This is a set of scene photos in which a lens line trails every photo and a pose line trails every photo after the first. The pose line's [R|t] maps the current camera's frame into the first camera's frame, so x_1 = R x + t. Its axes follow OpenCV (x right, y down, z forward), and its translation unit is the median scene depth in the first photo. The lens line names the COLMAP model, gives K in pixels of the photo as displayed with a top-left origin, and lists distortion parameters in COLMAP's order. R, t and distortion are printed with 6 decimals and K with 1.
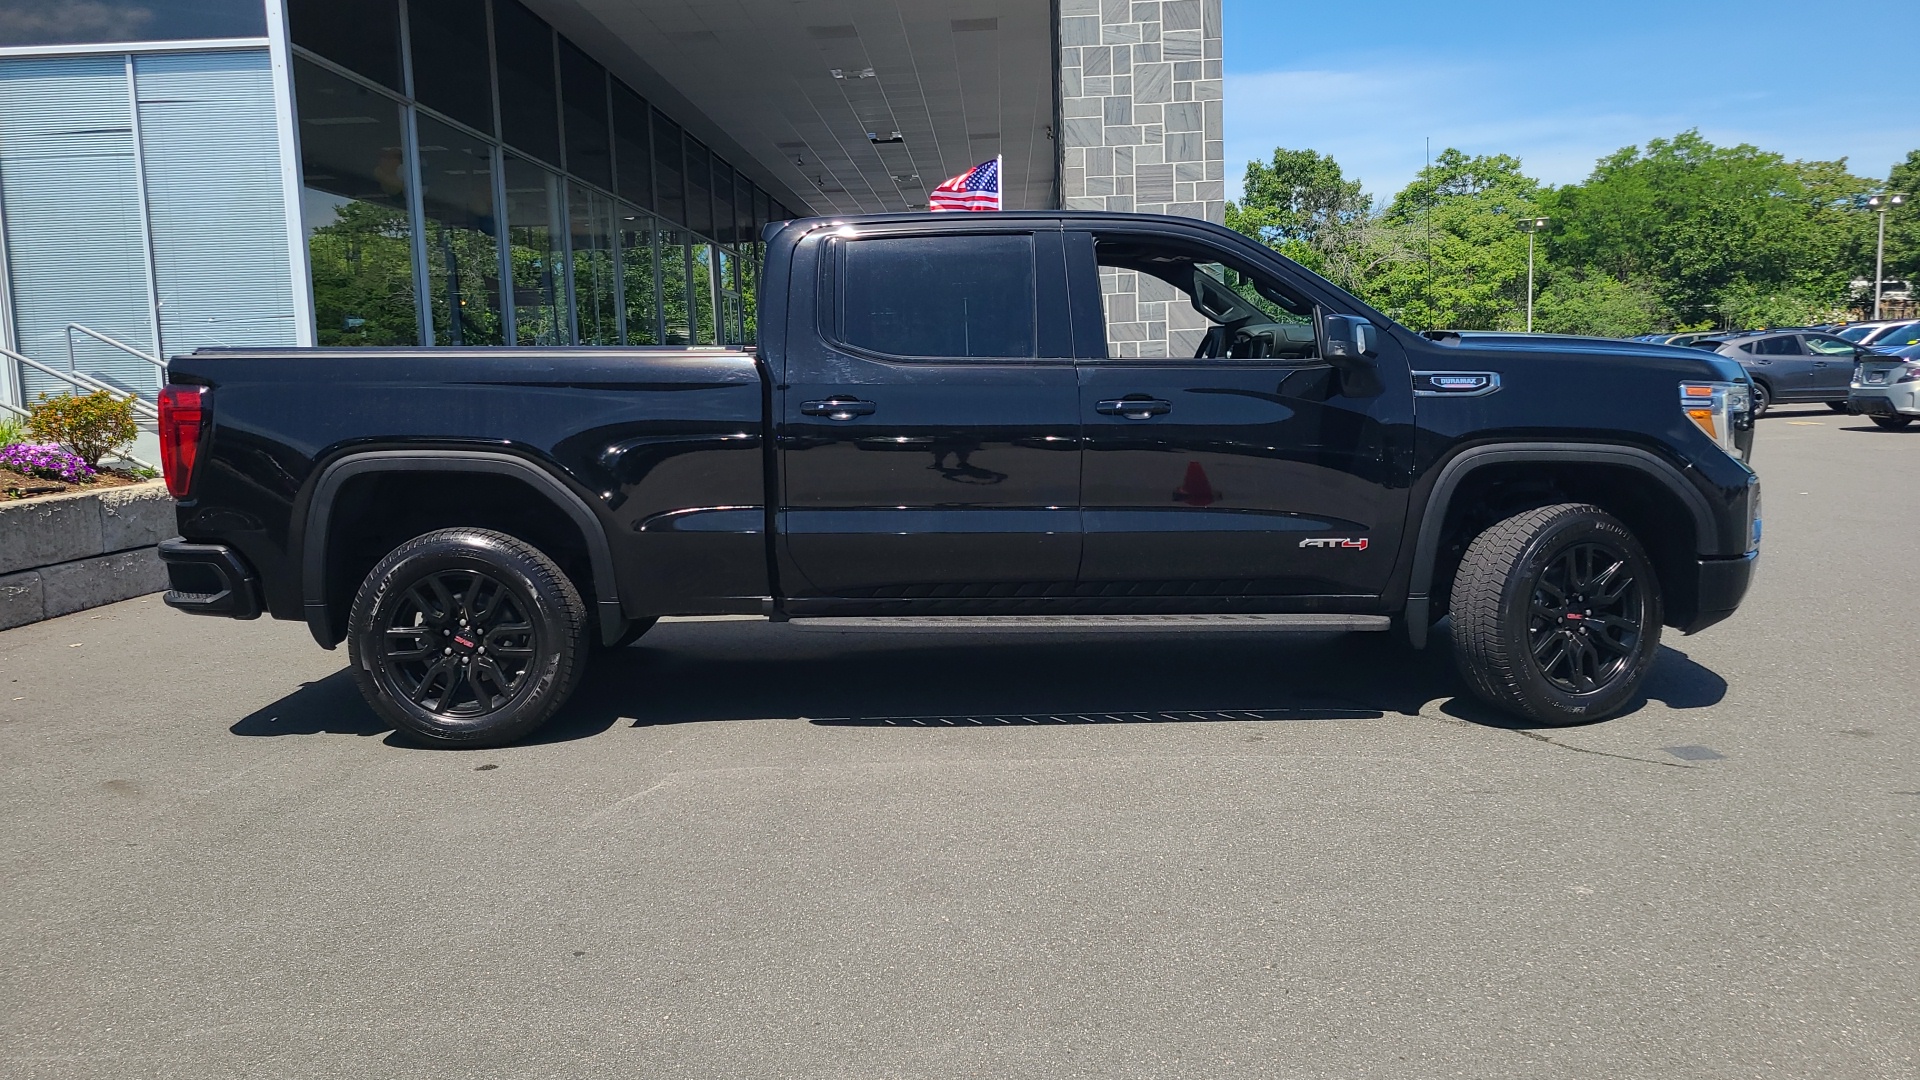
lens RADIAL K [[1438.1, 0, 902.6], [0, 1438.1, 530.2], [0, 0, 1]] dist [0.009578, 0.007101]
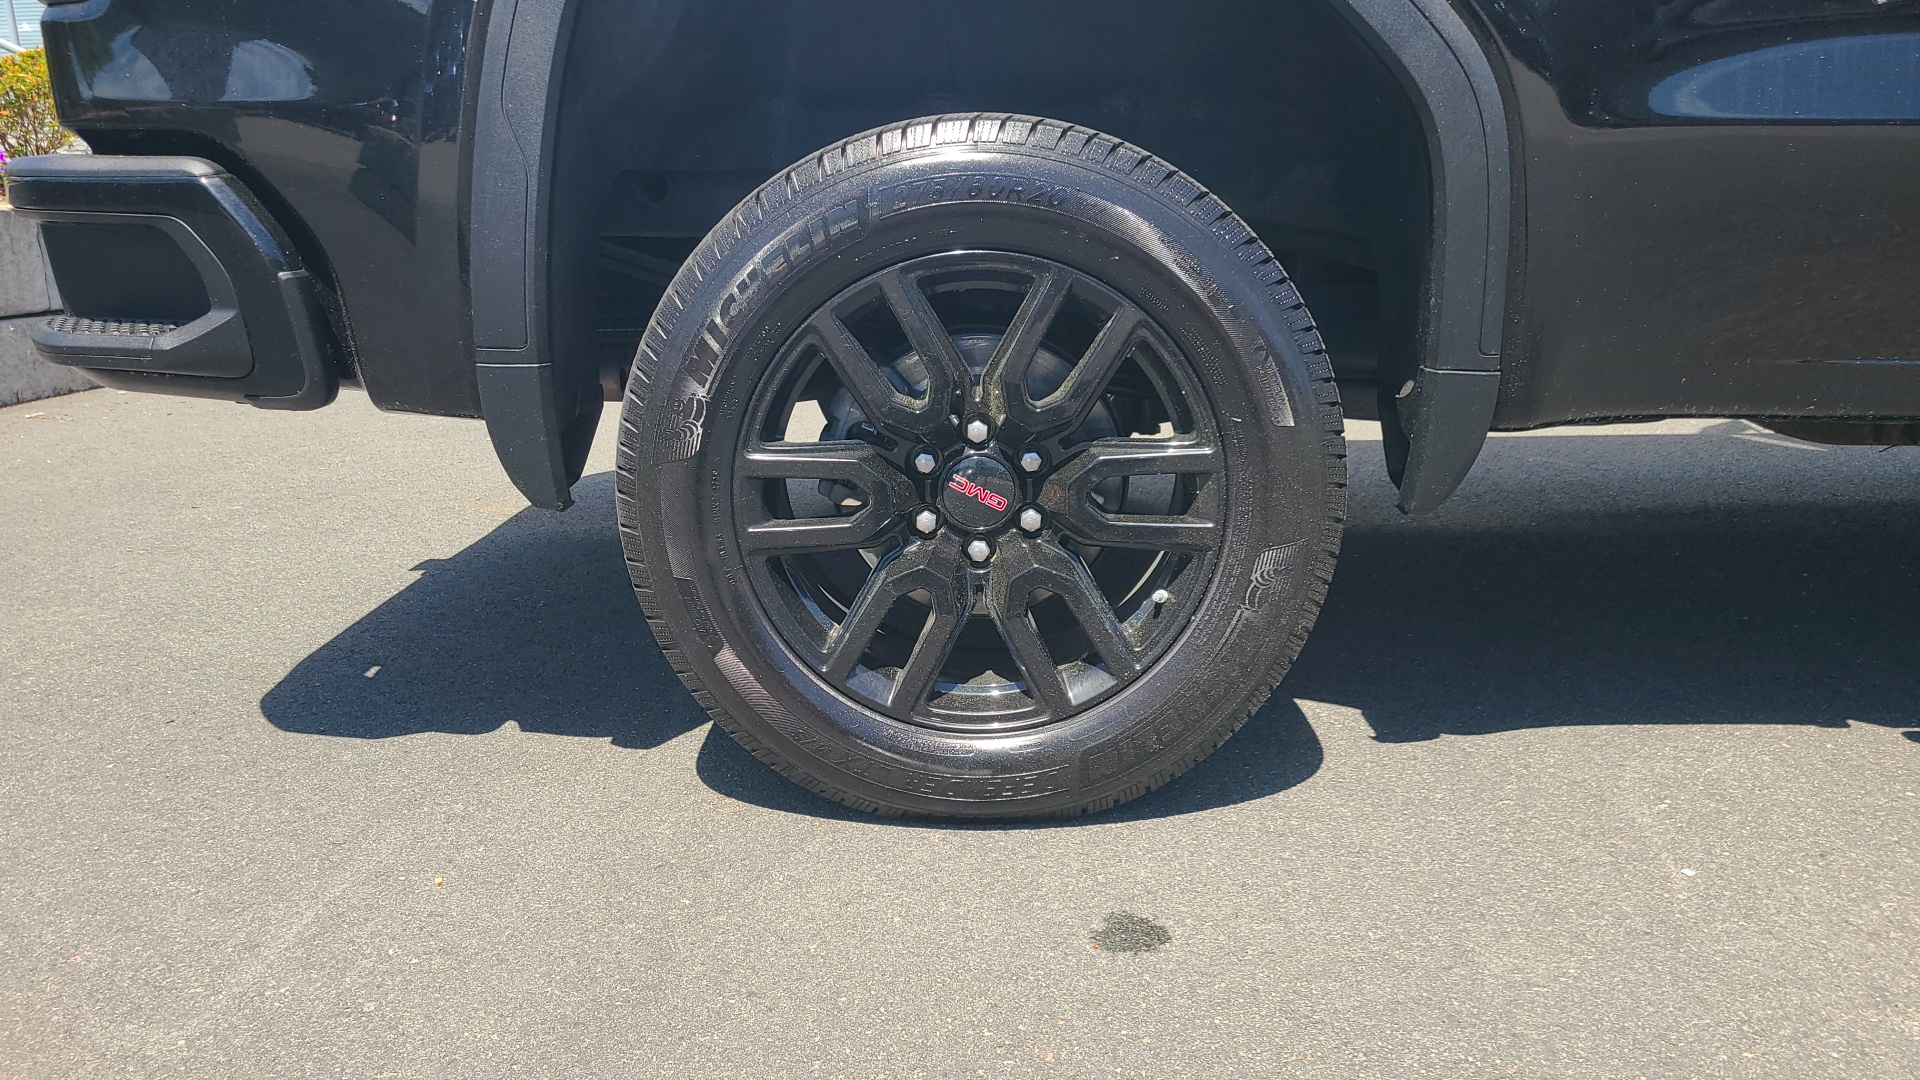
lens RADIAL K [[1480.2, 0, 936.3], [0, 1480.2, 537.6], [0, 0, 1]] dist [0.041364, -0.039672]
pose [[0.999633, 0.020330, -0.017923, -0.307791], [-0.017954, 0.992122, 0.123985, 0.046924], [0.020302, -0.123618, 0.992122, 0.676076]]
